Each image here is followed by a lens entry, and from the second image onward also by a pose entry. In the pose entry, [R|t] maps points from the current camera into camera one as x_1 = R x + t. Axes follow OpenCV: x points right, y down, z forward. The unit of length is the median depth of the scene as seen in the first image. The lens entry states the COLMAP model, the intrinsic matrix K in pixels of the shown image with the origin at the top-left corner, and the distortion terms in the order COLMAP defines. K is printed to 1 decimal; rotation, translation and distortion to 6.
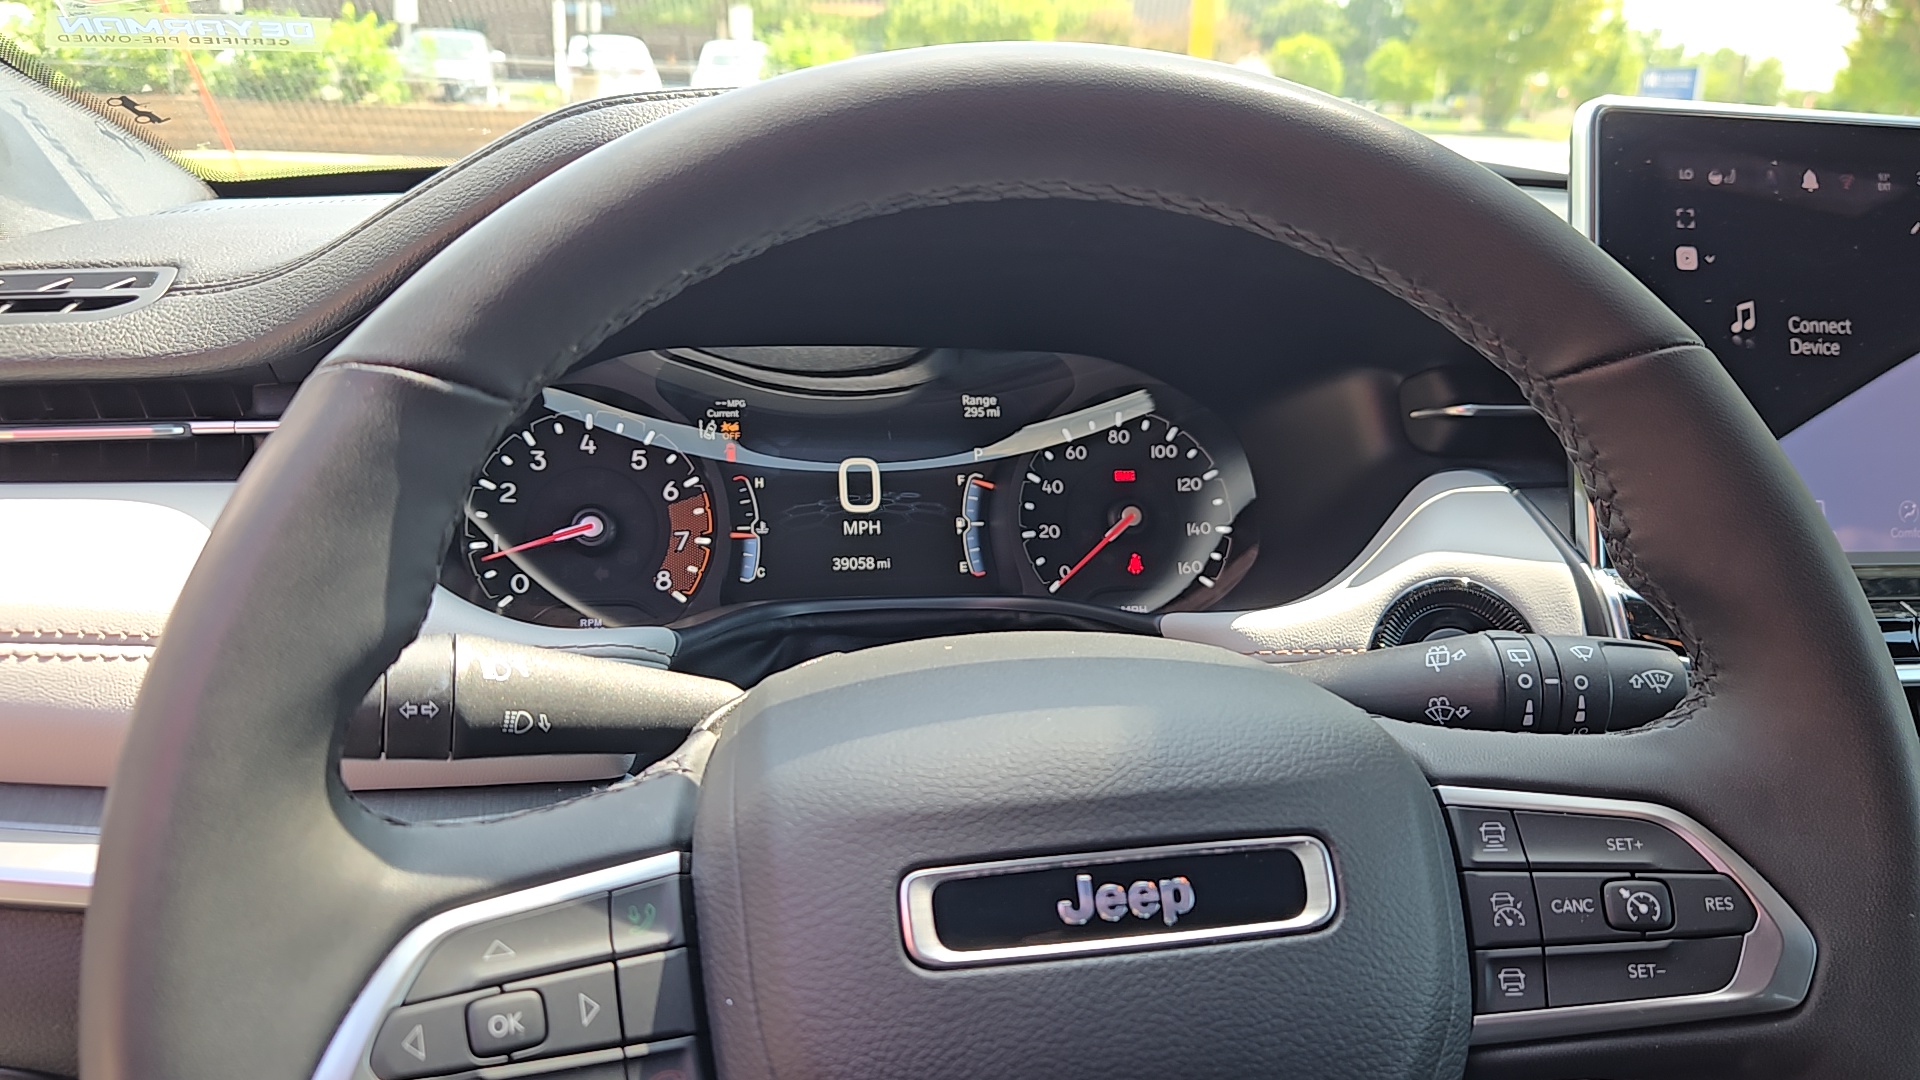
lens RADIAL K [[1621.7, 0, 962.1], [0, 1621.7, 517.4], [0, 0, 1]] dist [0.000715, 0.011888]
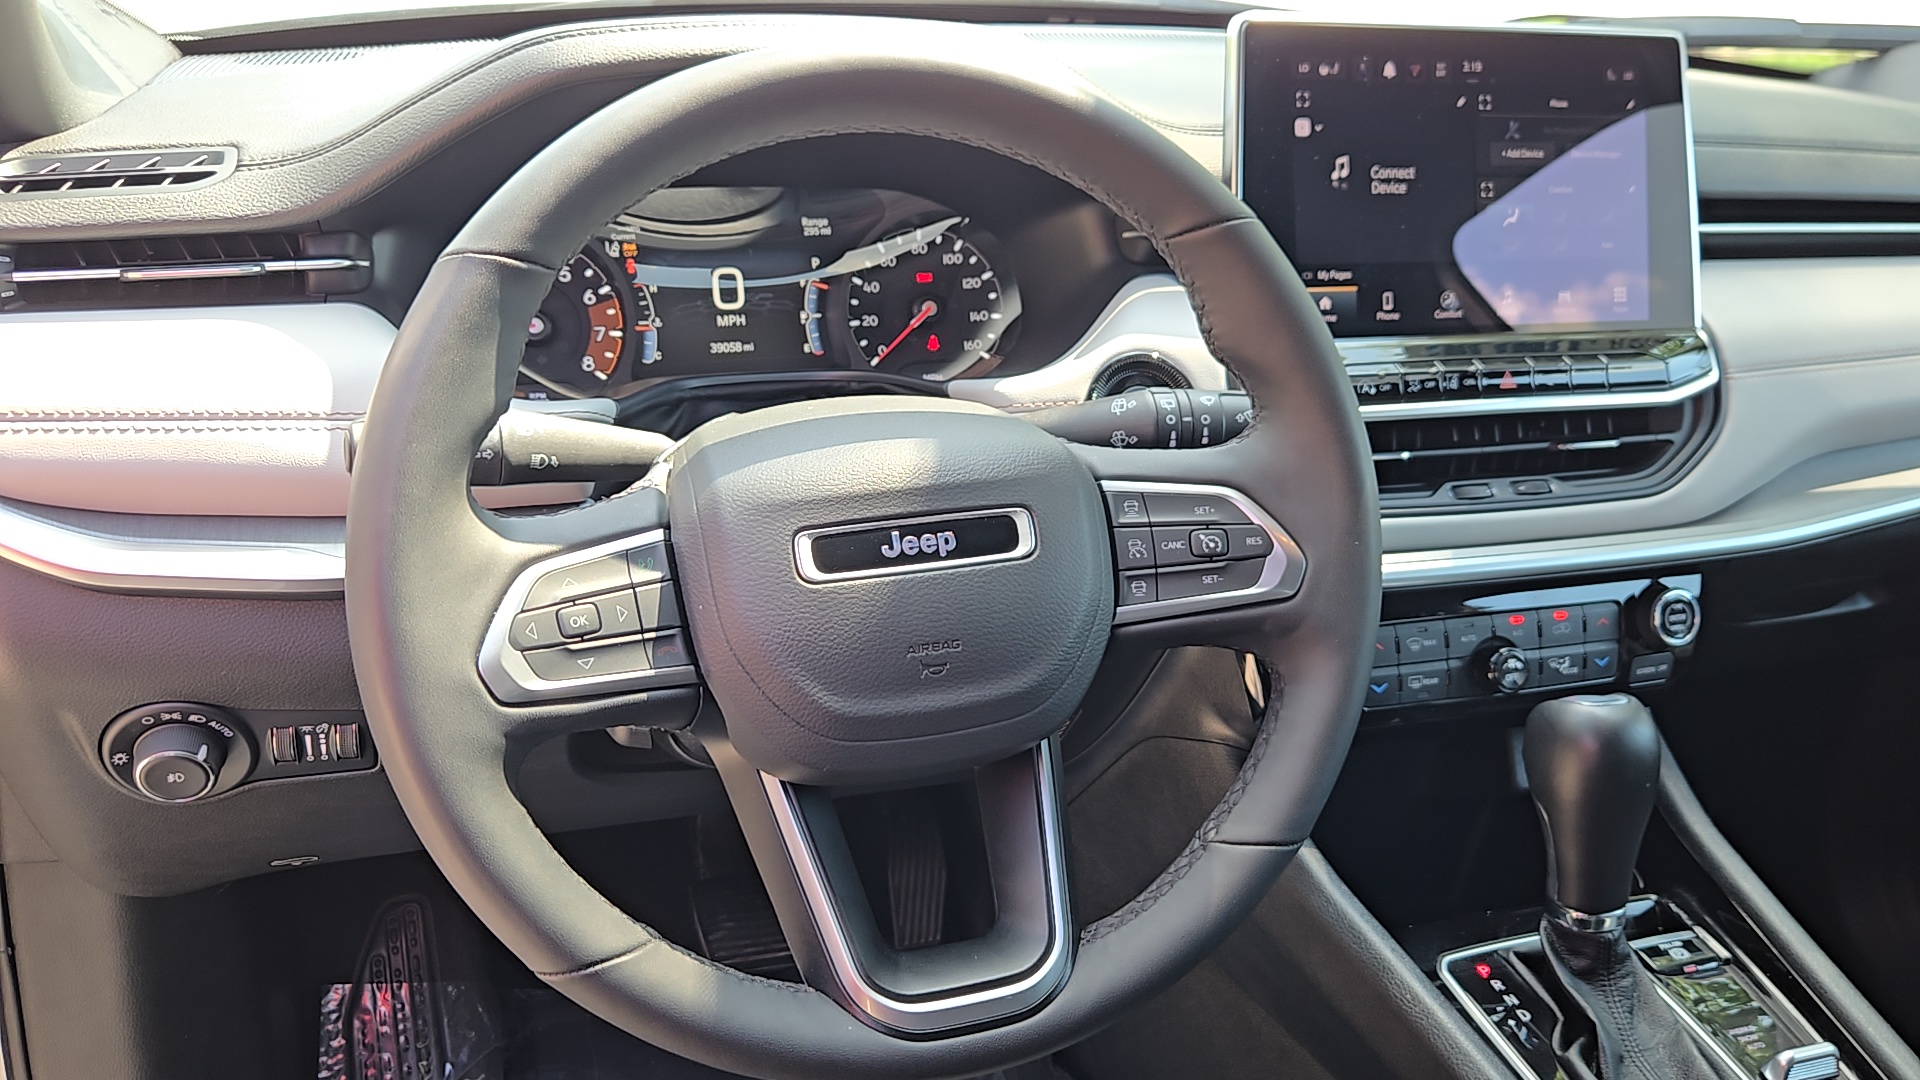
lens RADIAL K [[1621.7, 0, 962.1], [0, 1621.7, 517.4], [0, 0, 1]] dist [0.000715, 0.011888]
pose [[0.993601, -0.032771, 0.108088, -0.028355], [0.016252, 0.988506, 0.150306, -0.040697], [-0.111771, -0.147587, 0.982713, -0.484618]]
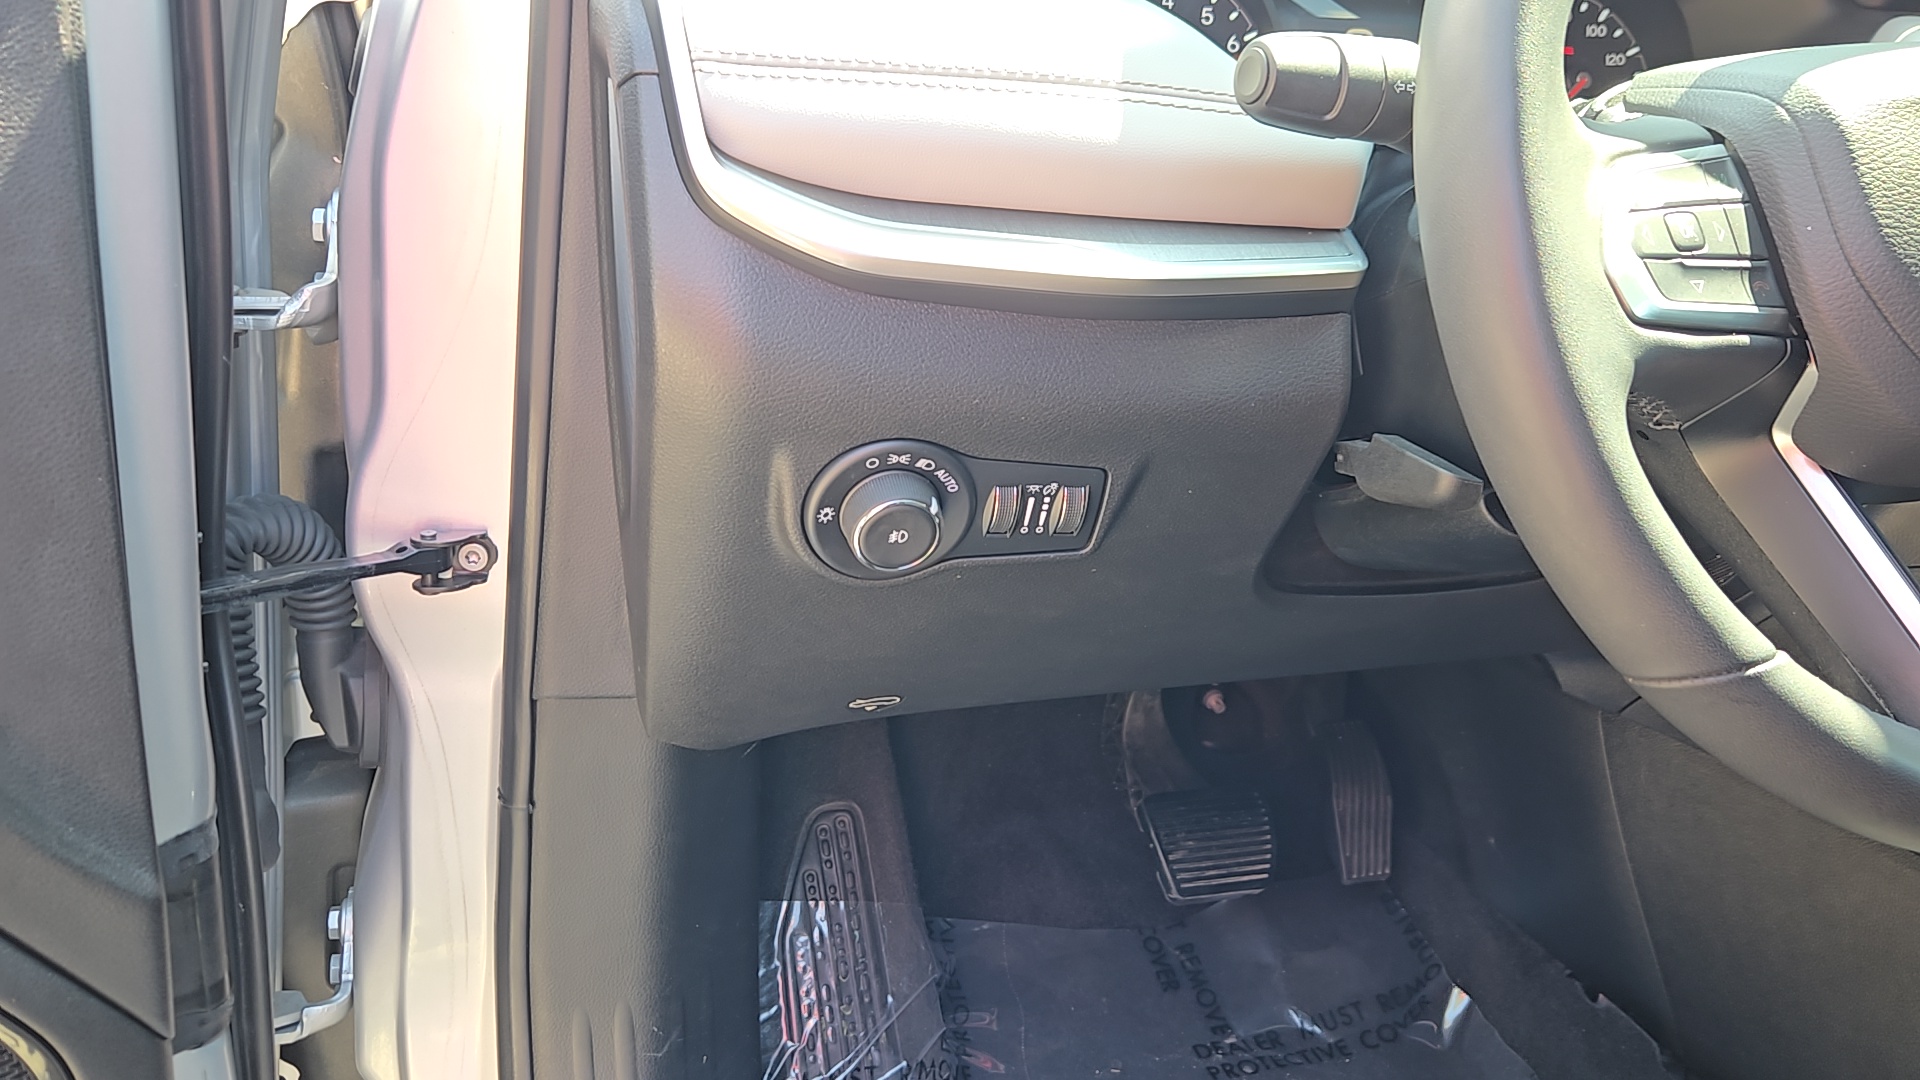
lens RADIAL K [[1621.7, 0, 962.1], [0, 1621.7, 517.4], [0, 0, 1]] dist [0.000715, 0.011888]
pose [[0.992830, -0.019555, 0.117923, -0.638334], [0.006518, 0.993917, 0.109942, 0.237379], [-0.119355, -0.108385, 0.986918, -0.201400]]
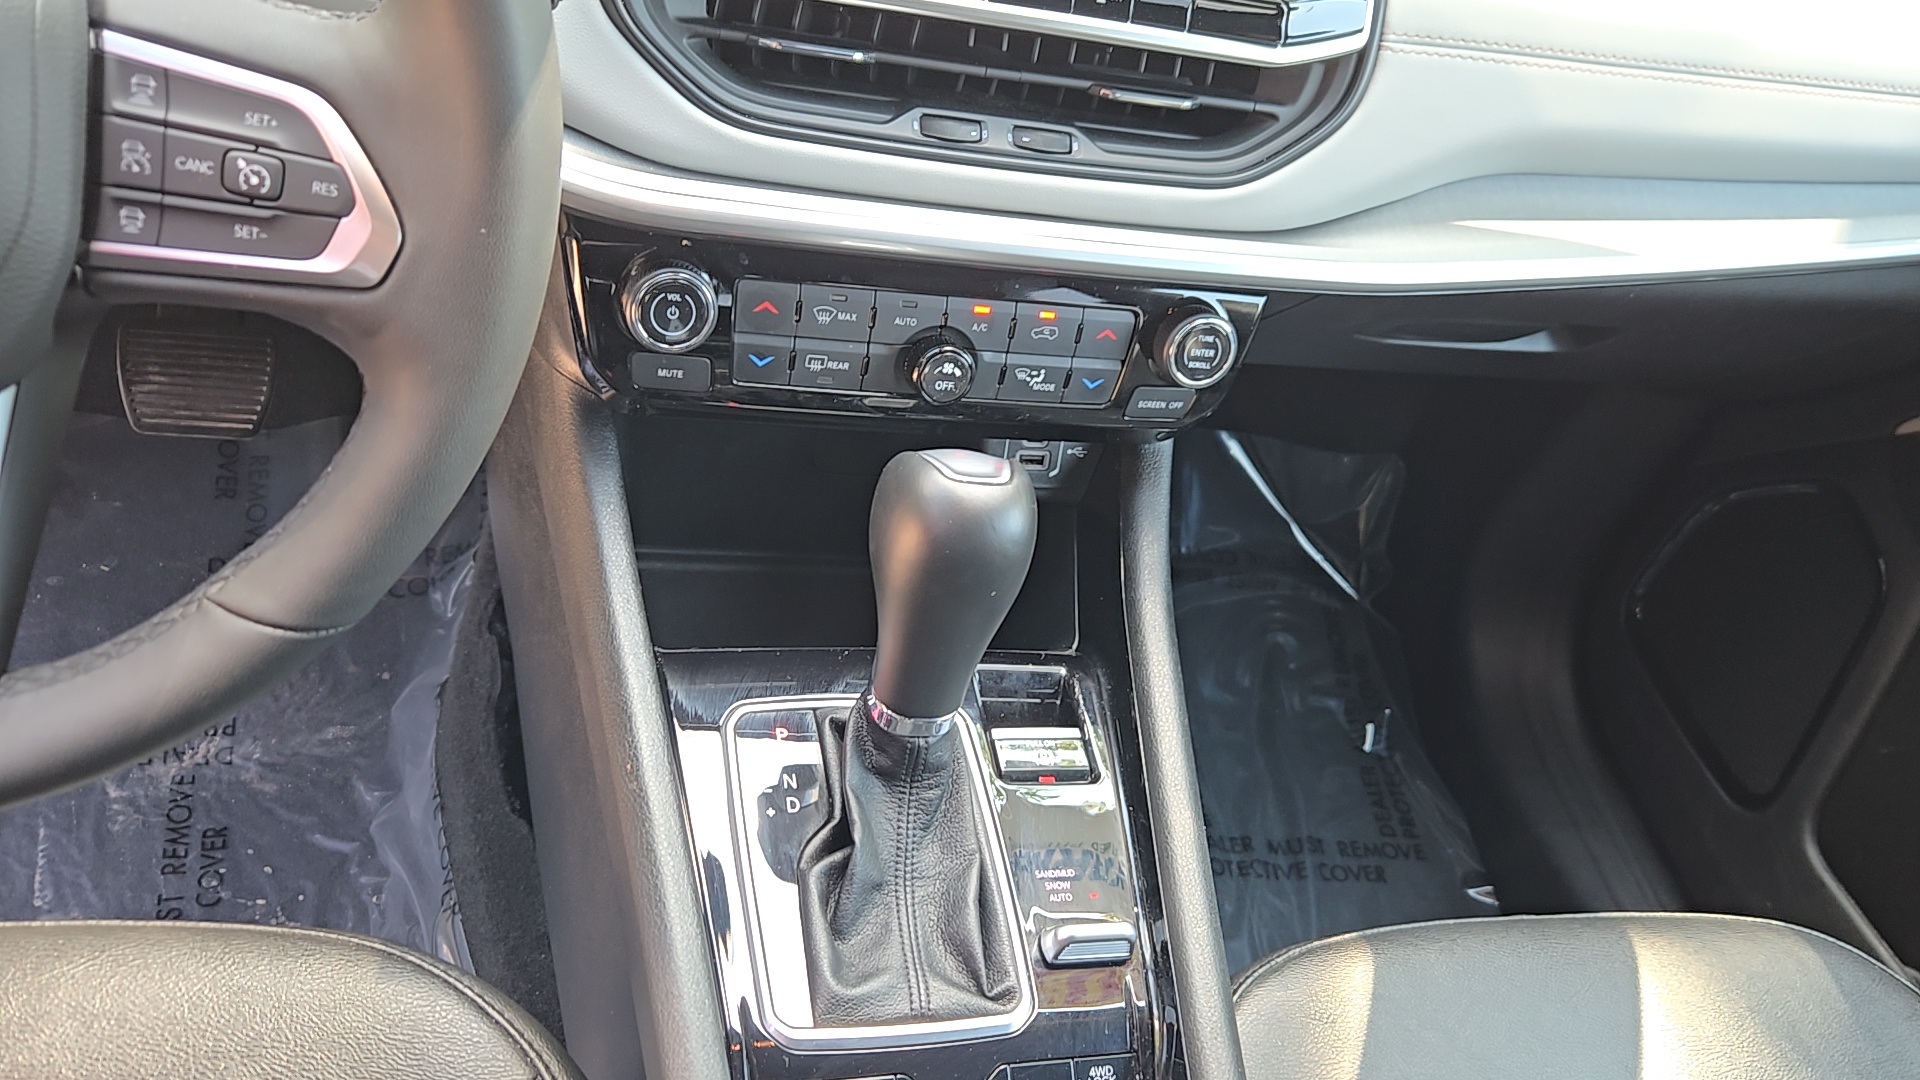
lens RADIAL K [[1621.7, 0, 962.1], [0, 1621.7, 517.4], [0, 0, 1]] dist [0.000715, 0.011888]
pose [[0.975029, 0.153561, 0.160430, 0.518267], [-0.213996, 0.842784, 0.493883, -0.151812], [-0.059366, -0.515882, 0.854600, -0.072829]]
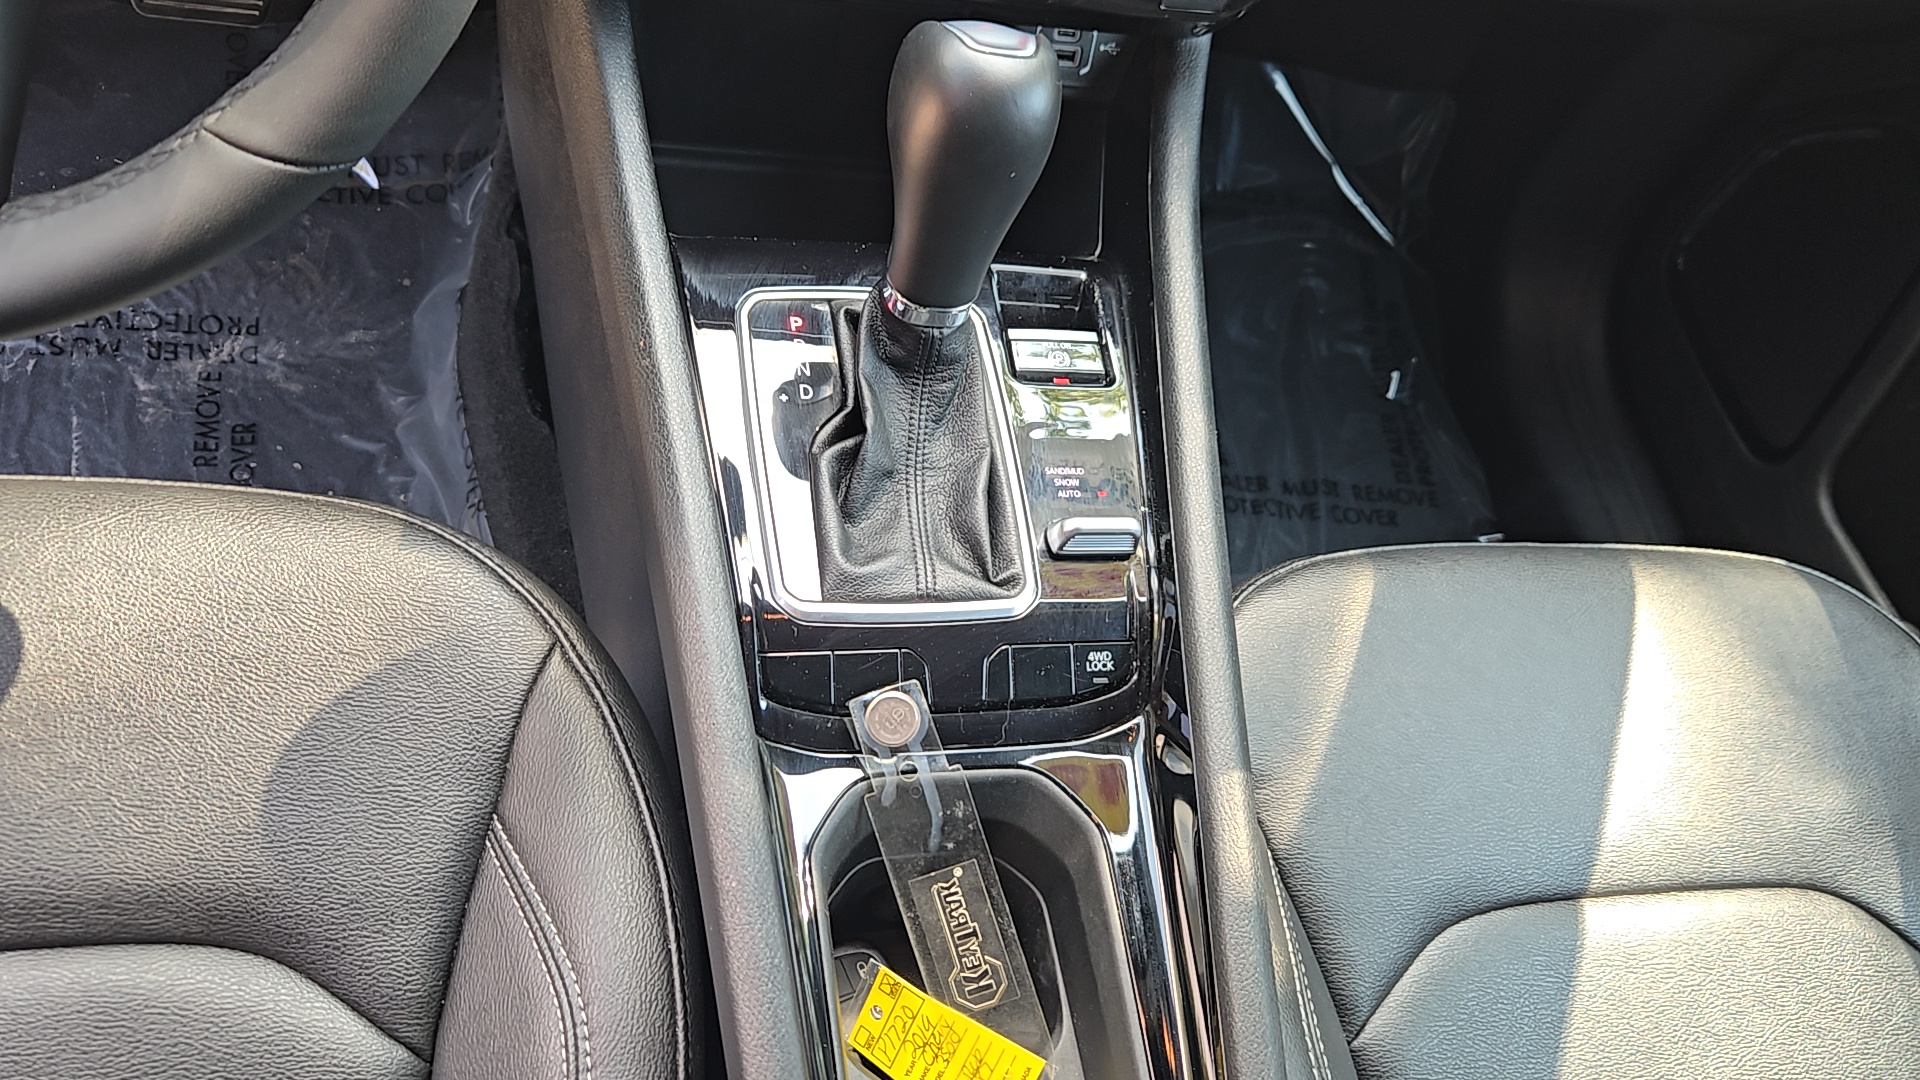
lens RADIAL K [[1627.6, 0, 964.0], [0, 1627.6, 516.8], [0, 0, 1]] dist [0.003234, 0.003256]
pose [[0.972479, 0.154533, 0.174371, 0.538716], [-0.231778, 0.717948, 0.656376, -0.107043], [-0.023758, -0.678727, 0.734006, -0.100706]]
